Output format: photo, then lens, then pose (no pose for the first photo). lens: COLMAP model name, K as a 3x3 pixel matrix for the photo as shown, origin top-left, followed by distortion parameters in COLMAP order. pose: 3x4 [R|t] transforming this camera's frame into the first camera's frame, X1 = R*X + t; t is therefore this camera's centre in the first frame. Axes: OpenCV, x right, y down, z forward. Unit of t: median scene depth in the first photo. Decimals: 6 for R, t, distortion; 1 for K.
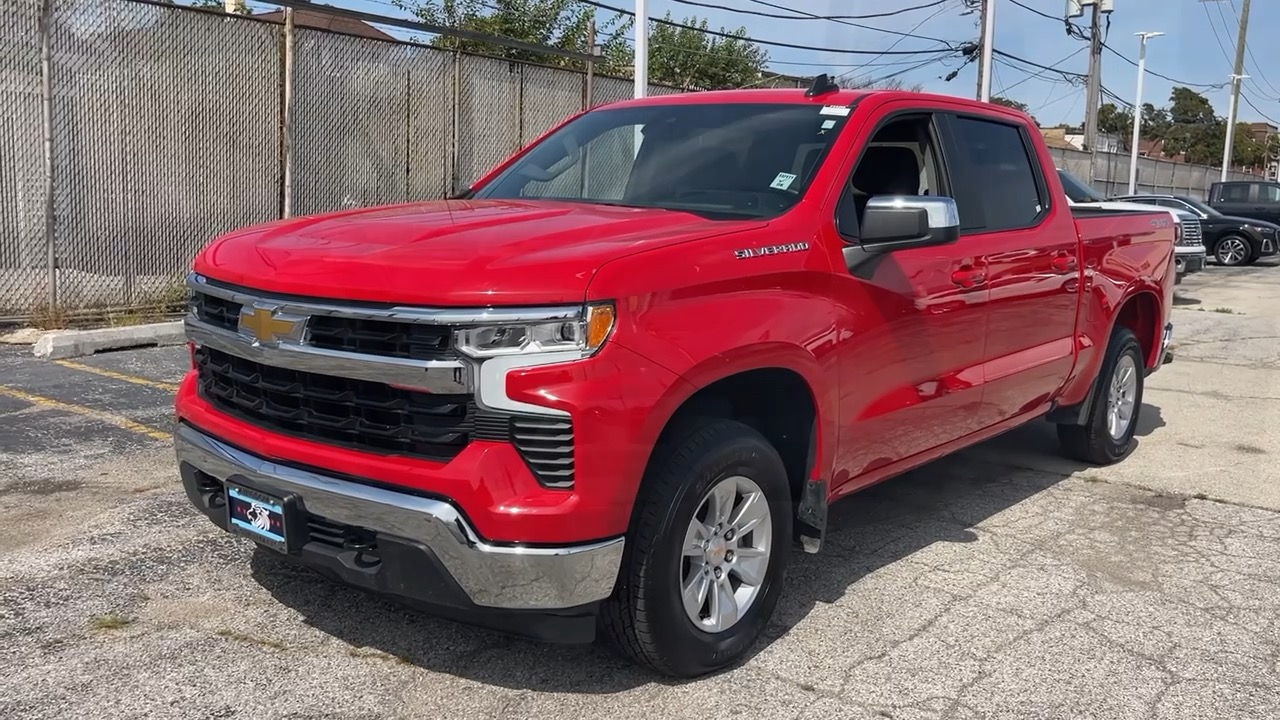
lens RADIAL K [[1107.2, 0, 645.0], [0, 1107.2, 355.9], [0, 0, 1]] dist [0.044604, -0.032816]
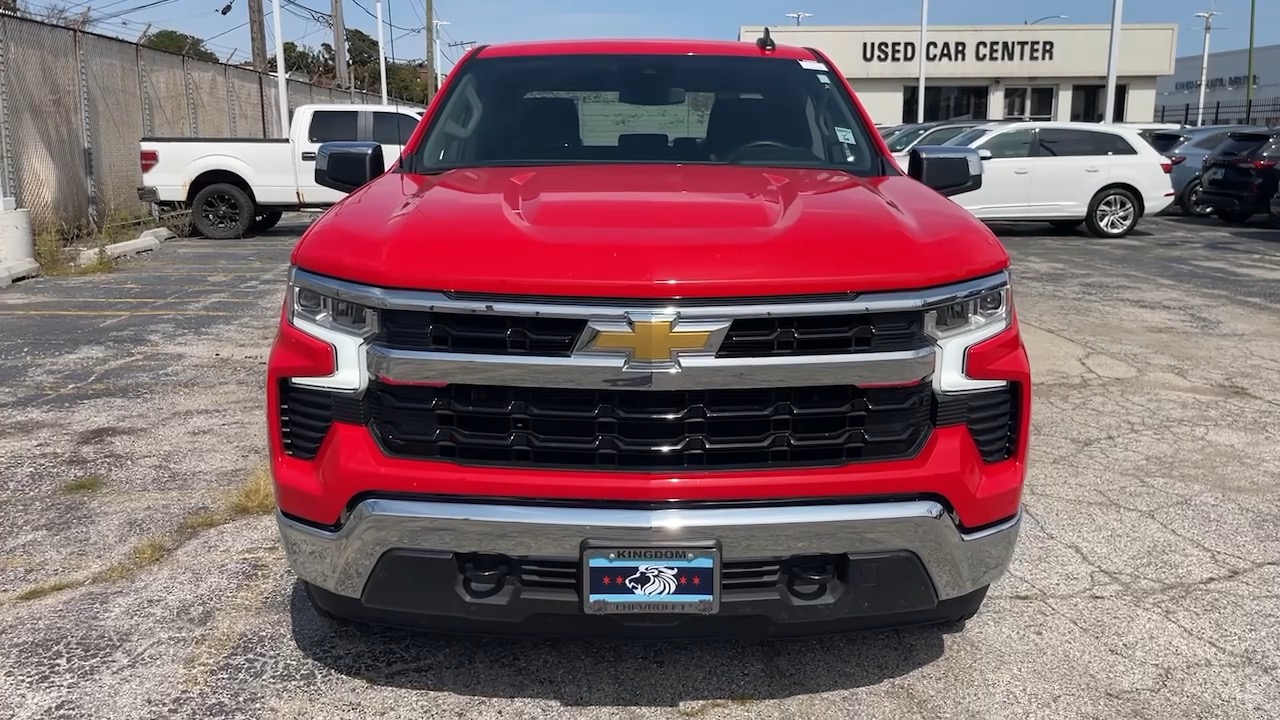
lens RADIAL K [[1107.2, 0, 639.1], [0, 1107.2, 357.4], [0, 0, 1]] dist [0.044604, -0.032816]
pose [[0.766586, -0.149651, 0.624460, -0.649287], [0.115055, 0.988738, 0.095707, -0.071297], [-0.631750, -0.001520, 0.775171, 0.307134]]
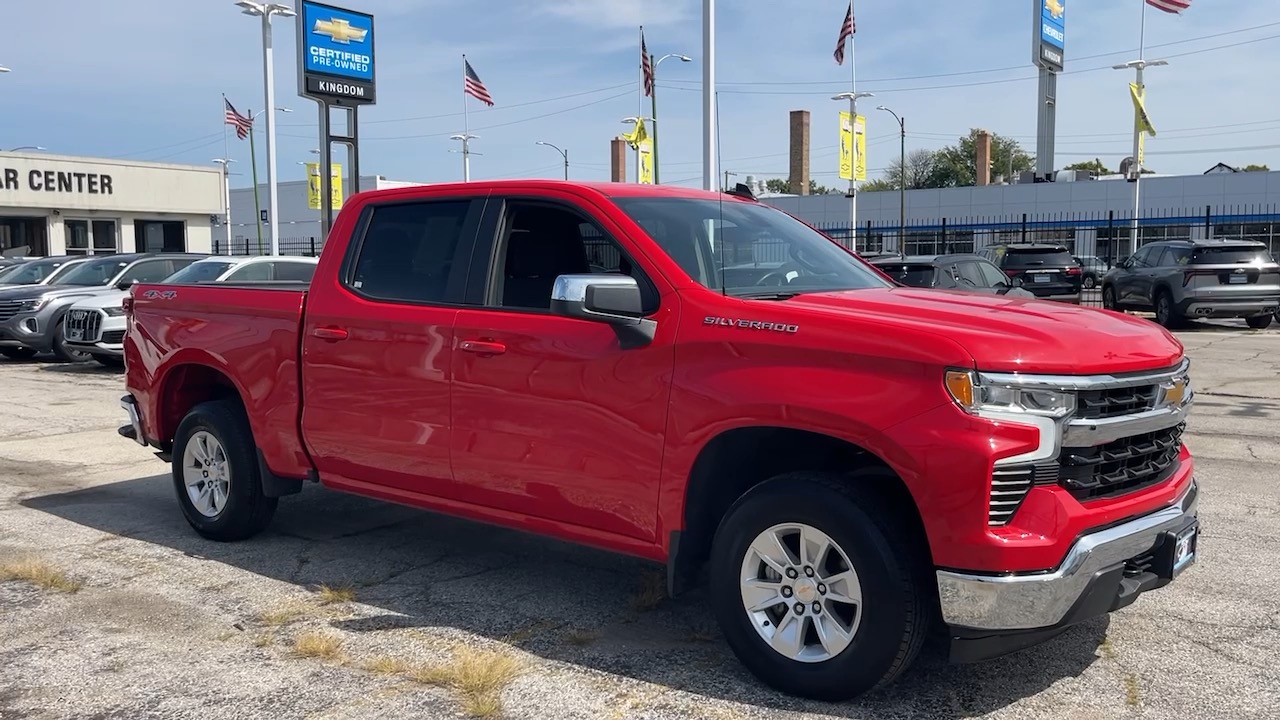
lens RADIAL K [[1107.2, 0, 637.2], [0, 1107.2, 354.9], [0, 0, 1]] dist [0.044604, -0.032816]
pose [[-0.010580, -0.102621, 0.994664, -1.210117], [0.151349, 0.983096, 0.103037, -0.222943], [-0.988424, 0.151631, 0.005130, 1.220559]]
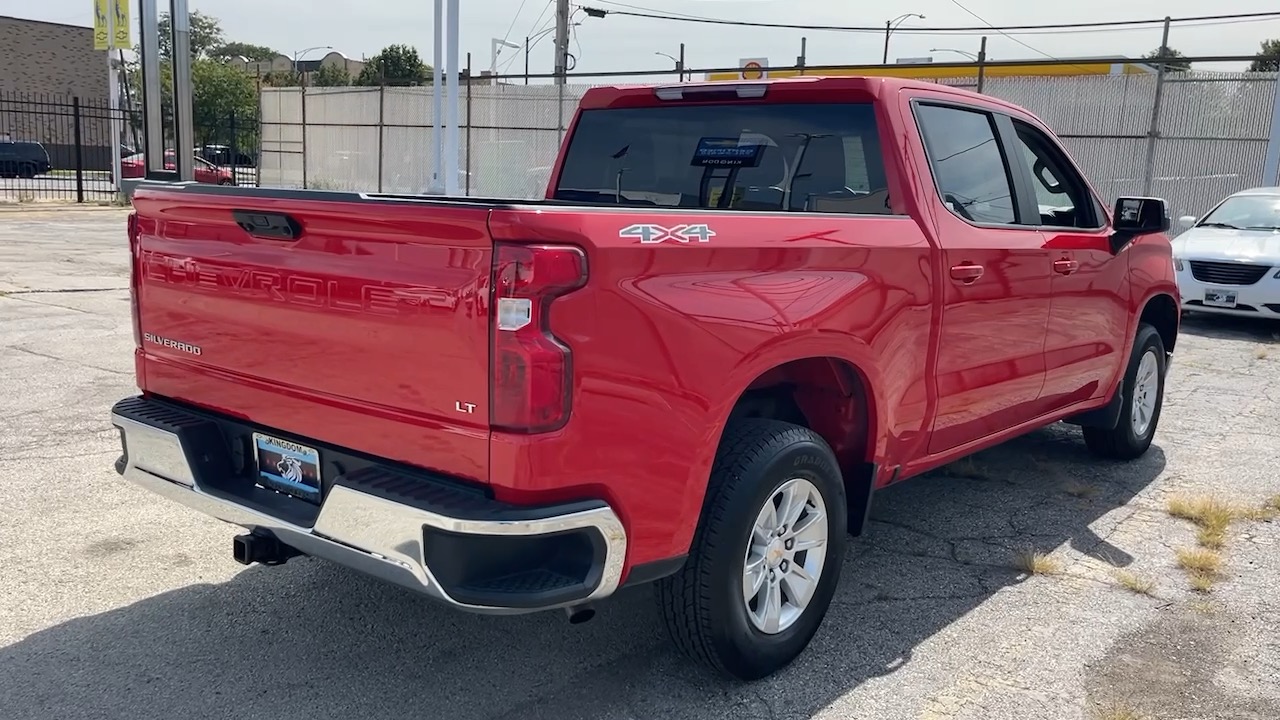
lens RADIAL K [[1107.2, 0, 647.3], [0, 1107.2, 368.1], [0, 0, 1]] dist [0.044604, -0.032816]
pose [[-0.997810, -0.059569, -0.028744, 0.414853], [-0.065533, 0.949186, 0.307818, -0.373348], [0.008947, 0.309028, -0.951011, 2.561730]]
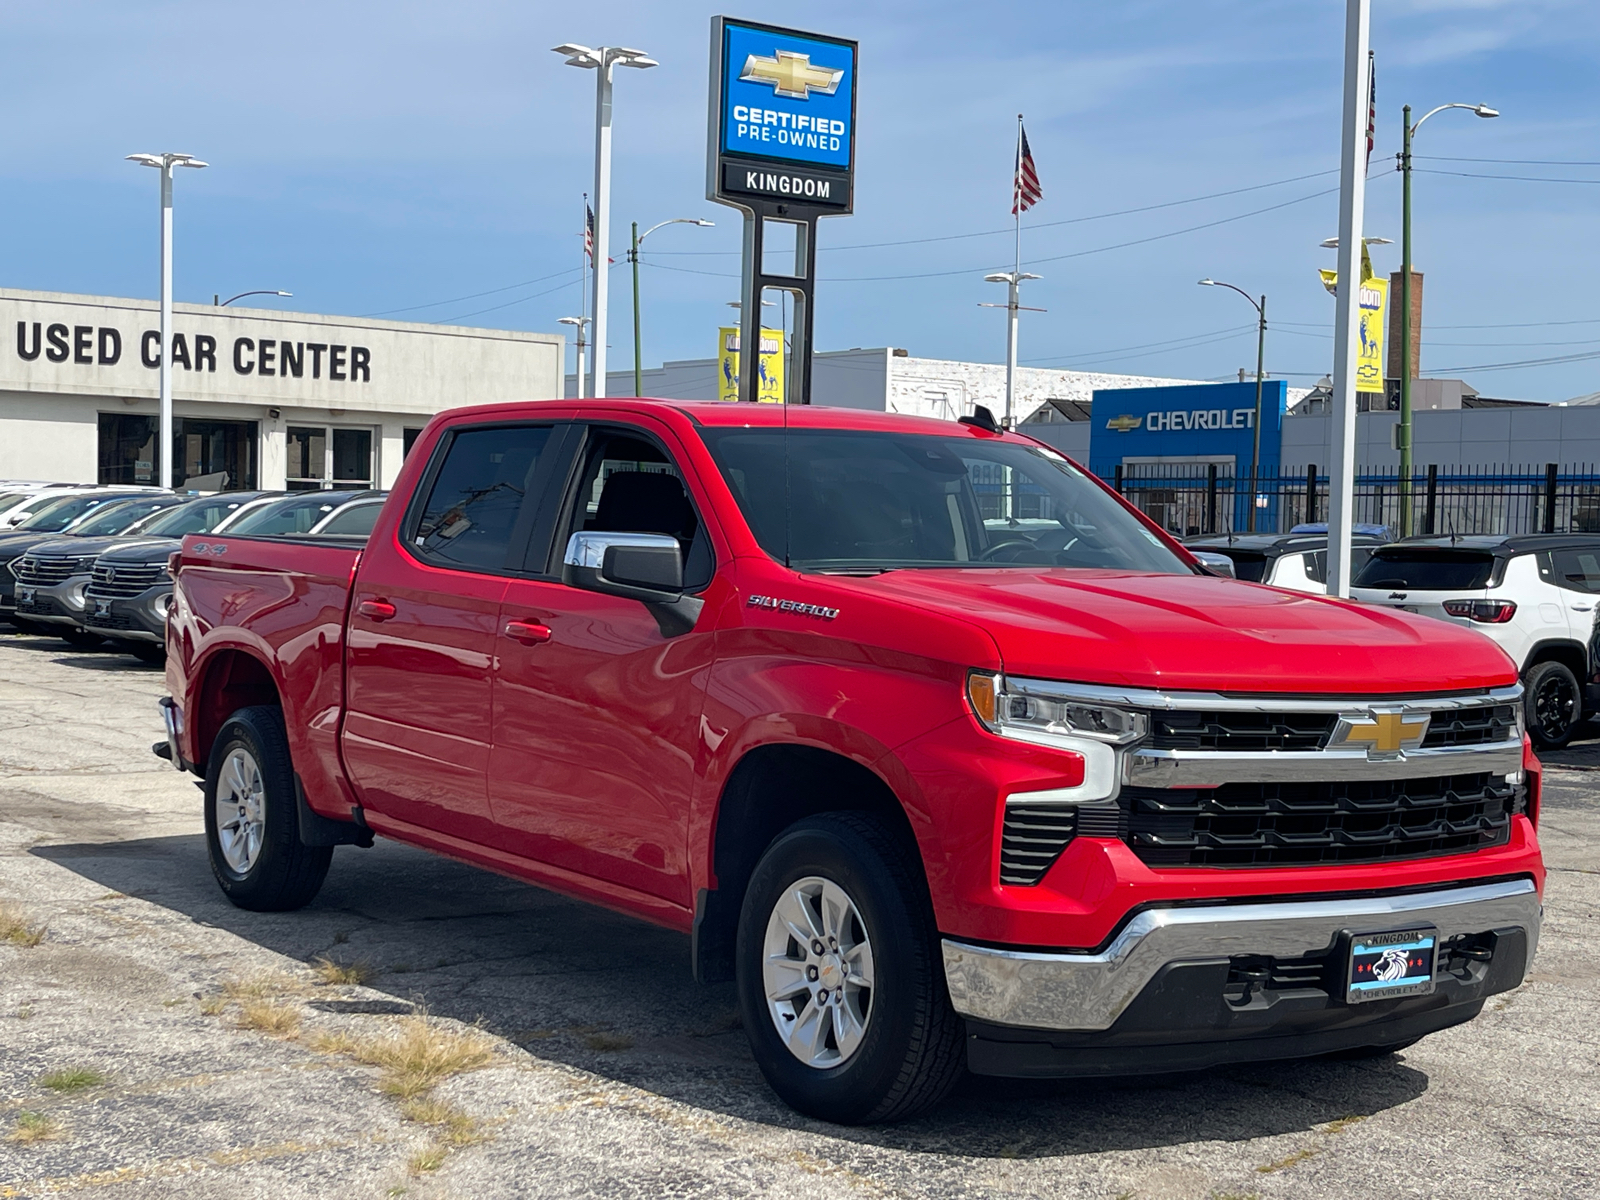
lens RADIAL K [[2355.2, 0, 785.9], [0, 2355.2, 610.3], [0, 0, 1]] dist [0.063107, 0.000000]
pose [[0.270342, -0.049071, 0.961513, -1.689018], [0.120326, 0.992592, 0.016826, -0.158344], [-0.955215, 0.111147, 0.274244, 0.720973]]
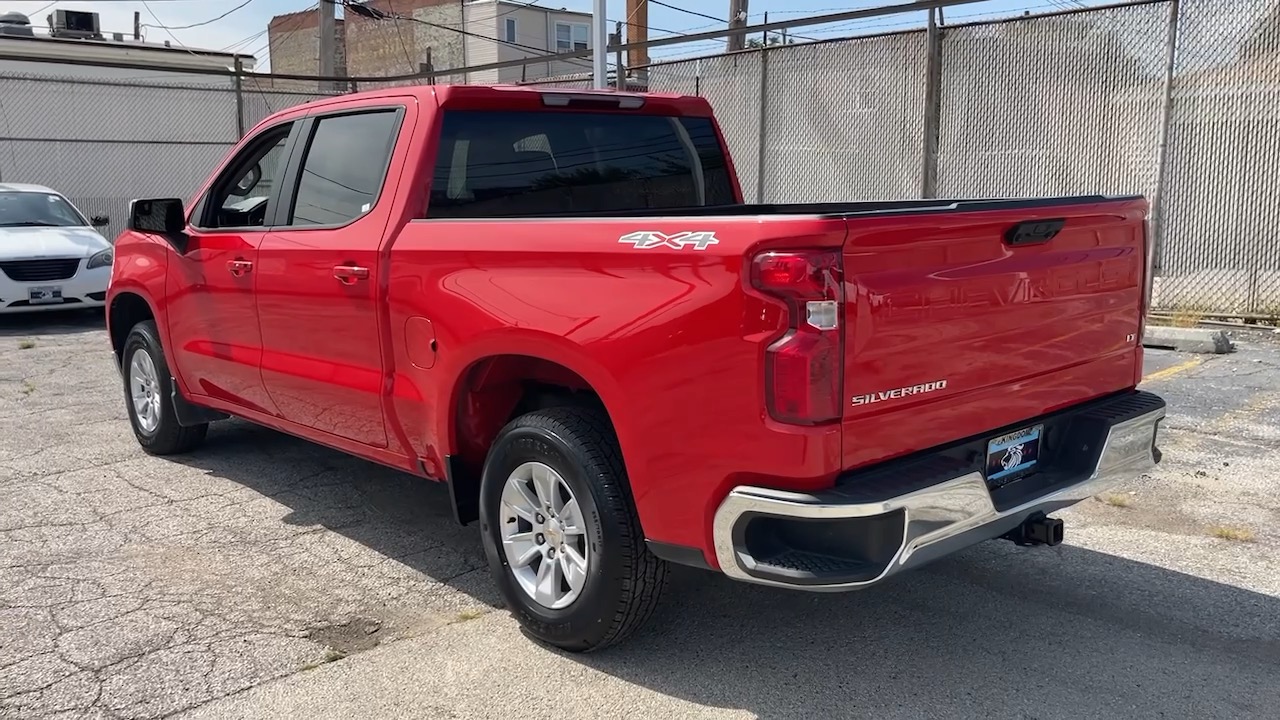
lens RADIAL K [[1107.2, 0, 637.8], [0, 1107.2, 358.9], [0, 0, 1]] dist [0.044604, -0.032816]
pose [[-0.153938, 0.130737, -0.979393, 1.470430], [-0.125515, 0.980591, 0.150624, -0.218827], [0.980076, 0.146115, -0.134540, 1.688423]]
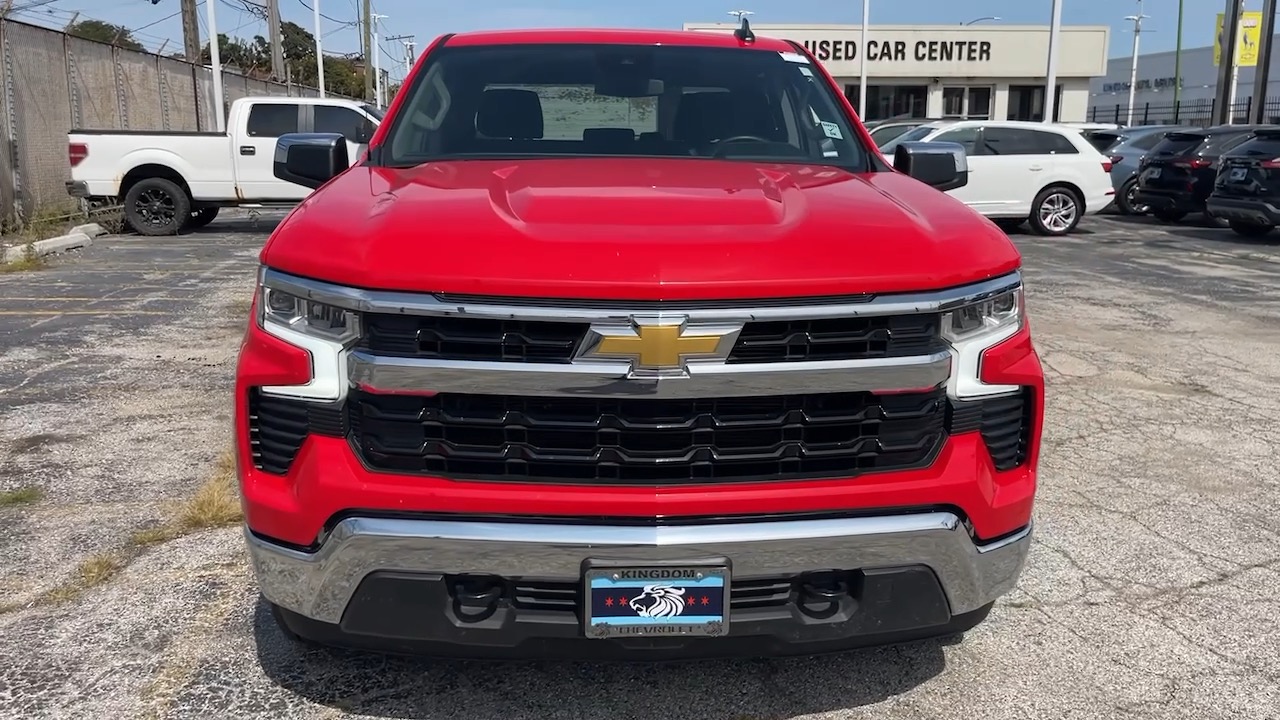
lens RADIAL K [[1107.2, 0, 637.6], [0, 1107.2, 357.2], [0, 0, 1]] dist [0.044604, -0.032816]
pose [[0.732006, -0.154448, 0.663561, -0.649152], [0.113947, 0.988001, 0.104263, -0.076101], [-0.671702, -0.000711, 0.740821, 0.359785]]
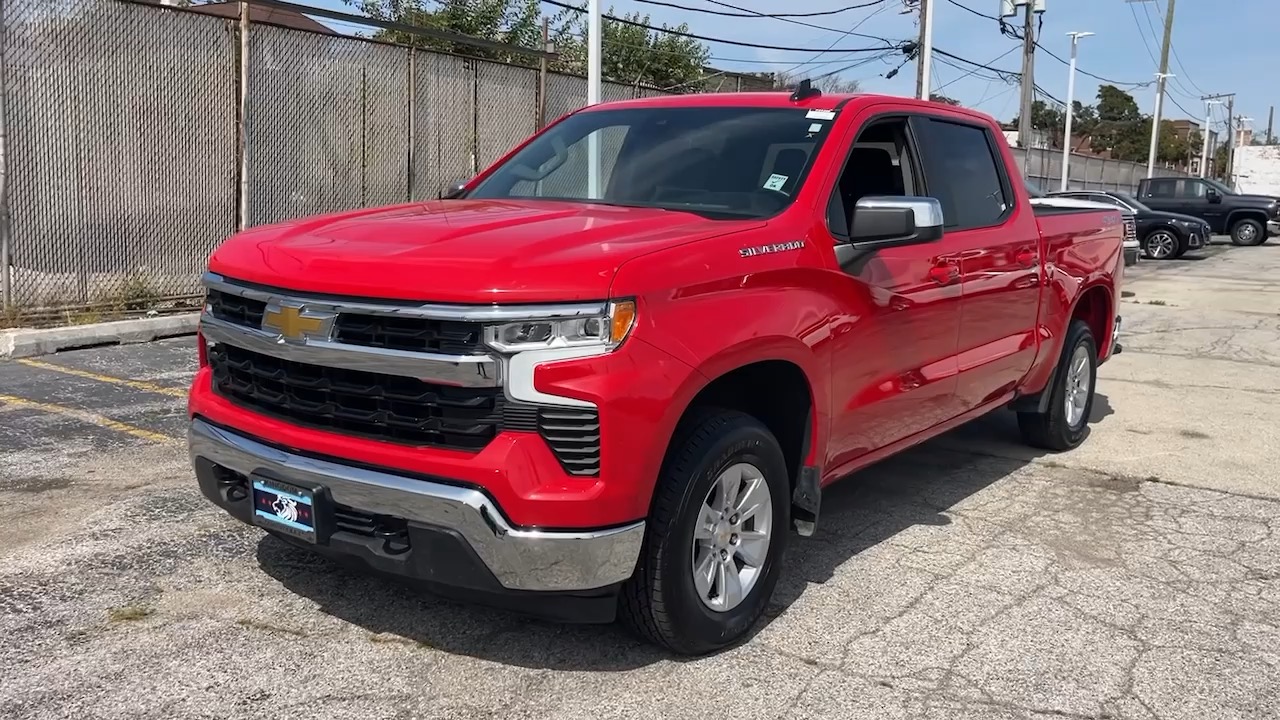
lens RADIAL K [[1107.2, 0, 643.1], [0, 1107.2, 354.5], [0, 0, 1]] dist [0.044604, -0.032816]
pose [[0.998587, -0.007652, 0.052596, -0.053630], [0.007468, 0.999965, 0.003696, 0.000437], [-0.052622, -0.003298, 0.998609, -0.039026]]
